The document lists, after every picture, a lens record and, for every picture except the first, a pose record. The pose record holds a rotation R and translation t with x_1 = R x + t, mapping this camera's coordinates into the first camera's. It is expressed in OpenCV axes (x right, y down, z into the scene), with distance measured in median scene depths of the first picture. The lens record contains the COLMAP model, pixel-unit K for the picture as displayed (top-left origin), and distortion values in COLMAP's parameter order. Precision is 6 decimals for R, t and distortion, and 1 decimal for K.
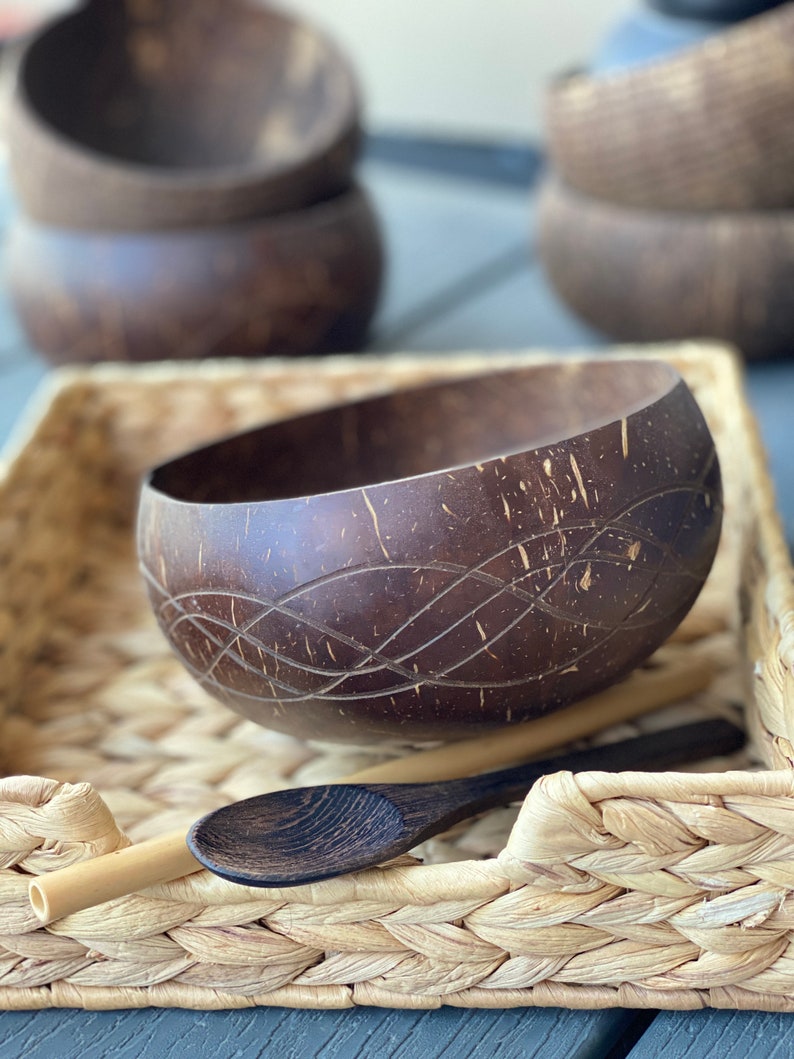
lens RADIAL K [[1579.8, 0, 397.0], [0, 1579.8, 529.5], [0, 0, 1]] dist [0.110414, -0.565419]
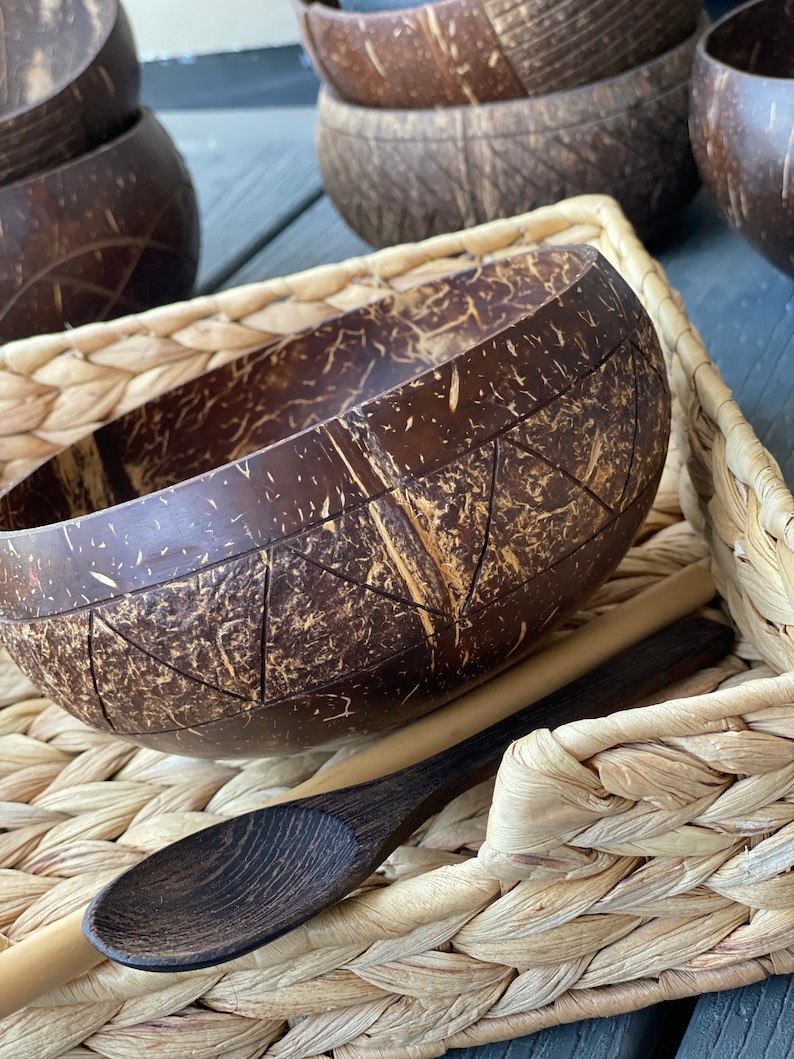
lens RADIAL K [[1579.8, 0, 397.0], [0, 1579.8, 529.5], [0, 0, 1]] dist [0.110414, -0.565419]
pose [[0.974475, -0.214807, 0.065243, 0.008349], [0.213590, 0.976599, 0.025163, 0.021674], [-0.069121, -0.010585, 0.997552, 0.220859]]
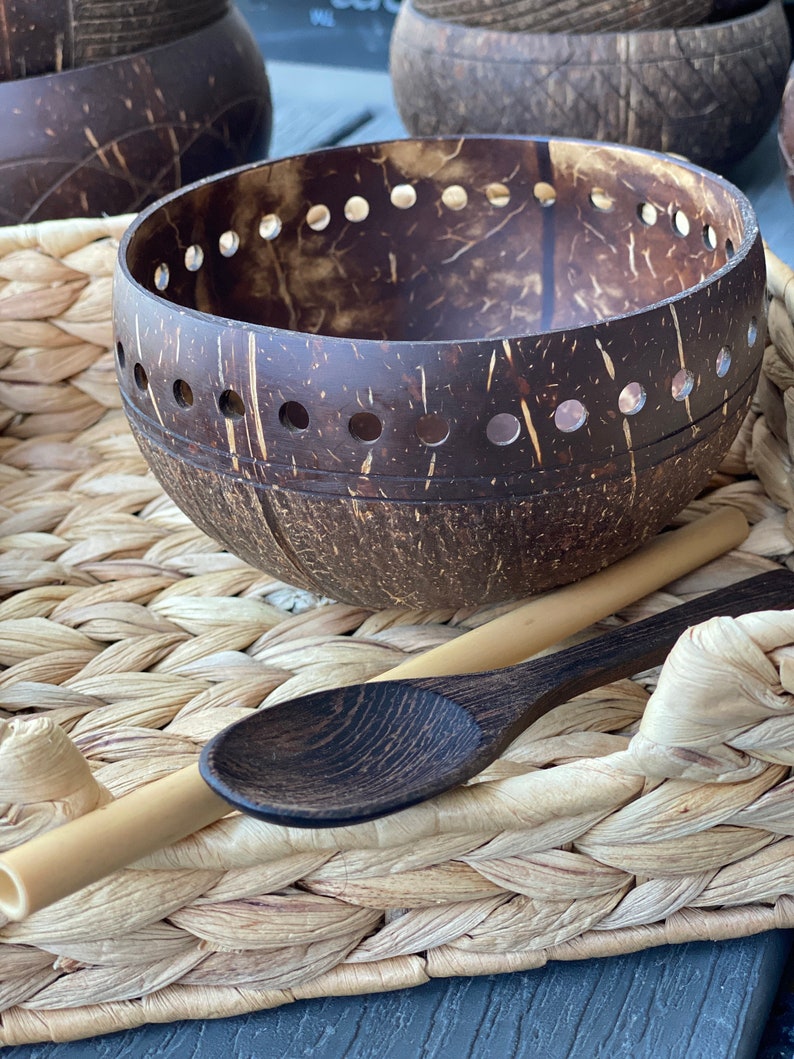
lens RADIAL K [[1579.8, 0, 397.0], [0, 1579.8, 529.5], [0, 0, 1]] dist [0.110414, -0.565419]
pose [[0.979338, -0.100649, 0.175407, -0.154491], [0.099071, 0.994922, 0.017752, 0.079222], [-0.176303, -0.000008, 0.984336, 0.284709]]
